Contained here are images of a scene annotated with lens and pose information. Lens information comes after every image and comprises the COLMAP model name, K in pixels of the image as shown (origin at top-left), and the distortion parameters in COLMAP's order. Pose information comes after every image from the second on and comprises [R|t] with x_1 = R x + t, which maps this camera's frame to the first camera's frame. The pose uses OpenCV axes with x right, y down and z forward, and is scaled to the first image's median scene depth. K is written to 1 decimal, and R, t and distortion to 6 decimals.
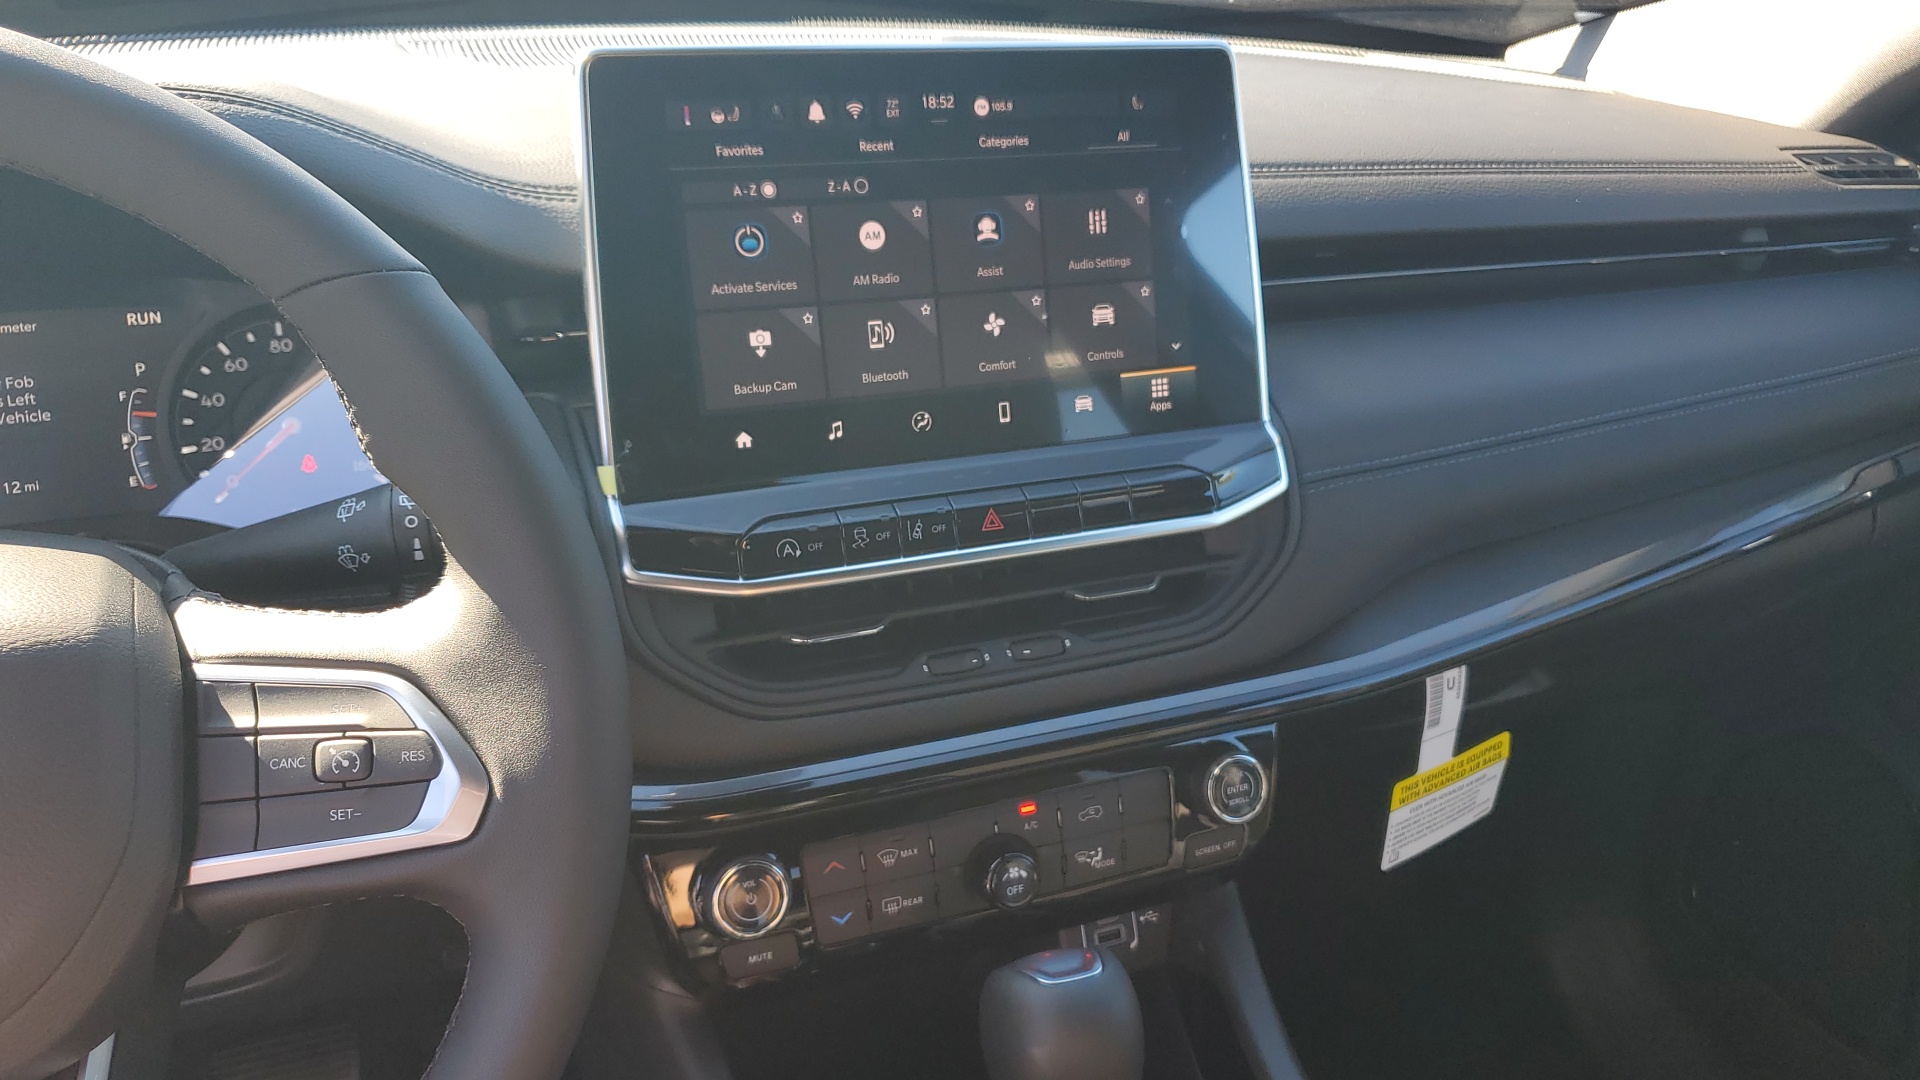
lens RADIAL K [[1469.0, 0, 958.3], [0, 1469.0, 536.6], [0, 0, 1]] dist [0.001157, -0.003964]
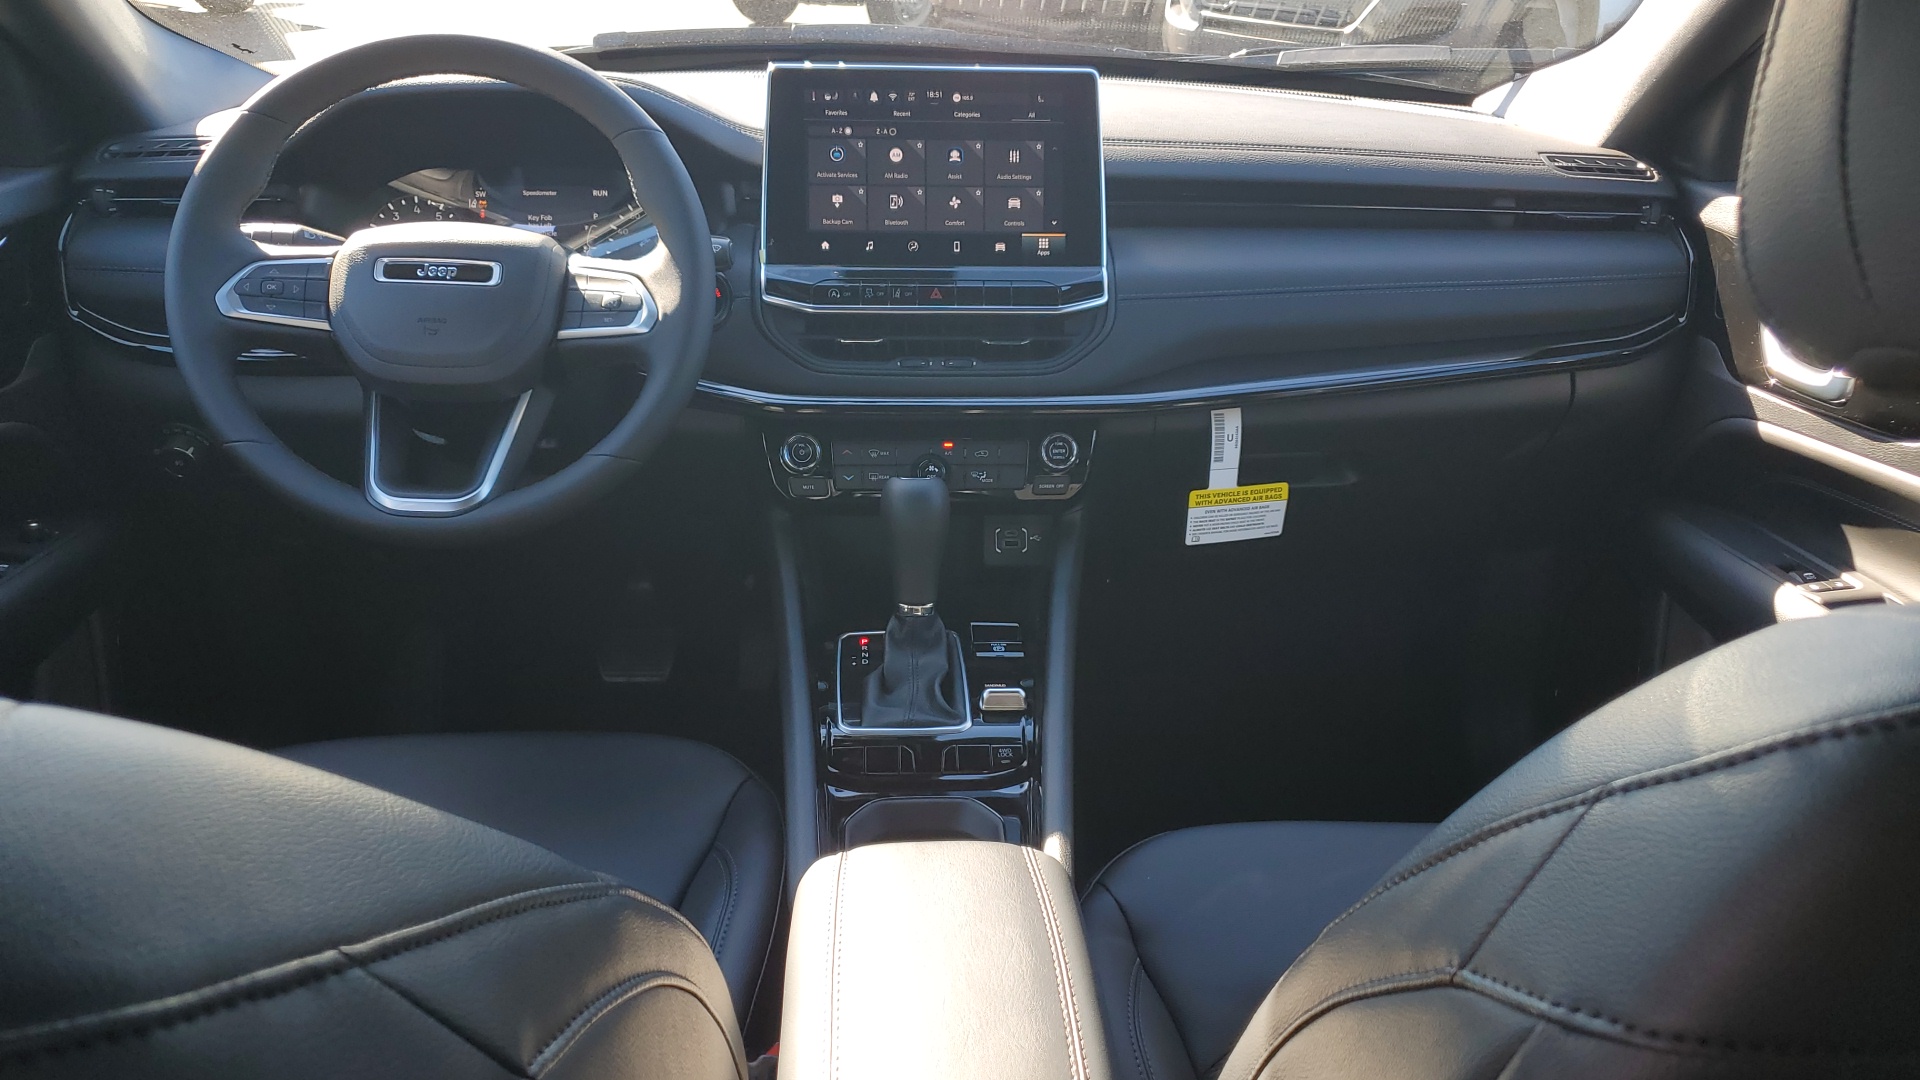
lens RADIAL K [[1469.0, 0, 971.8], [0, 1469.0, 536.9], [0, 0, 1]] dist [0.001157, -0.003964]
pose [[0.944976, 0.105194, -0.309766, 0.745990], [-0.124018, 0.991405, -0.041660, 0.408776], [0.302721, 0.077784, 0.949900, -0.922829]]
